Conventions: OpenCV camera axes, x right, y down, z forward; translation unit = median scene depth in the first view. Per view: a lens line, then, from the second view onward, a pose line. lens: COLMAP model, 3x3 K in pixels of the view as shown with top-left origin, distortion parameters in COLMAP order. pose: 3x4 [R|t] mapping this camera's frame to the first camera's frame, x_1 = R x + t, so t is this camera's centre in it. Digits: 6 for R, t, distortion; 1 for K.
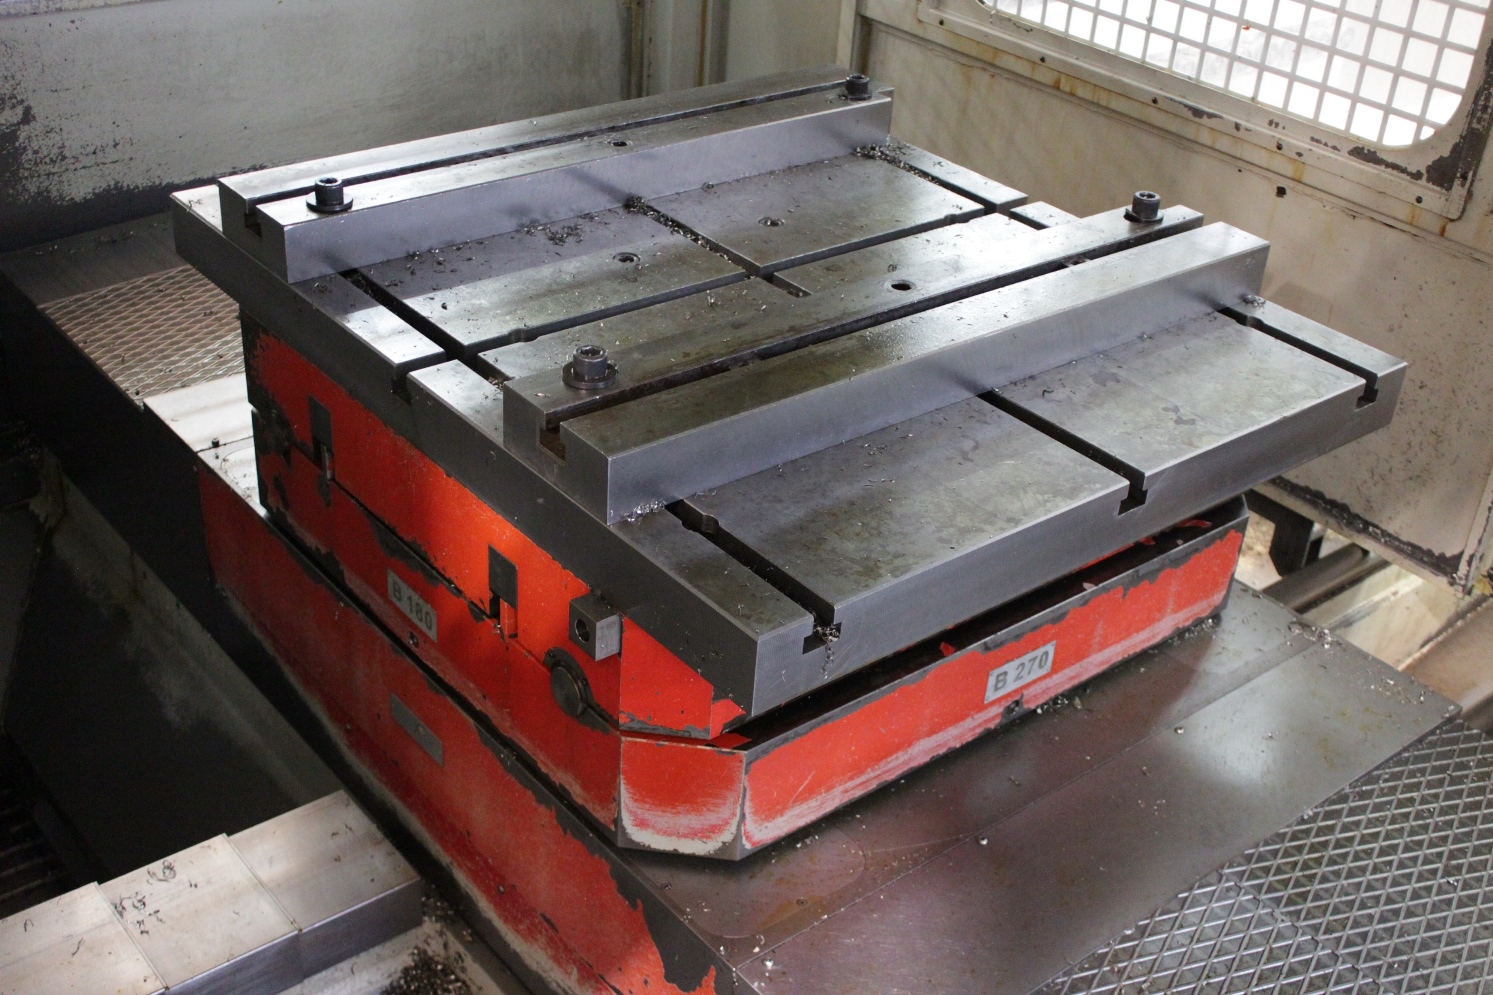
lens RADIAL K [[1804.5, 0, 756.5], [0, 1804.5, 489.7], [0, 0, 1]] dist [-0.050219, 0.000000]
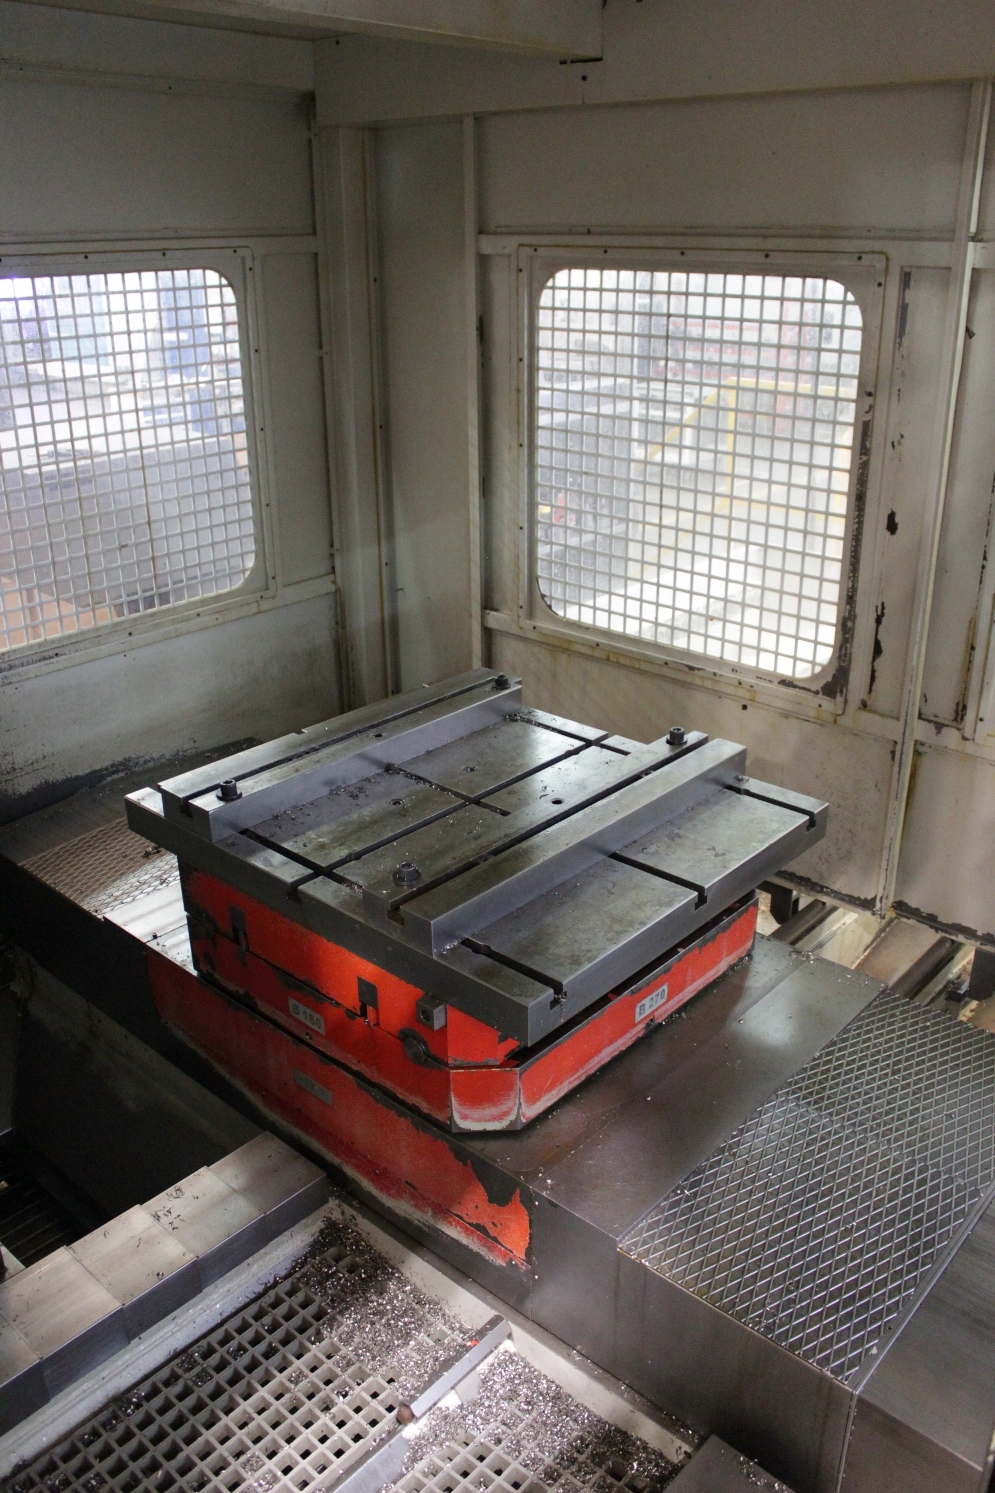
lens RADIAL K [[1231.5, 0, 525.4], [0, 1231.5, 712.4], [0, 0, 1]] dist [-0.145038, 0.114560]
pose [[0.986000, -0.125283, 0.110038, -0.069276], [0.140334, 0.979894, -0.141823, -0.025910], [-0.090057, 0.155280, 0.983757, -0.215727]]
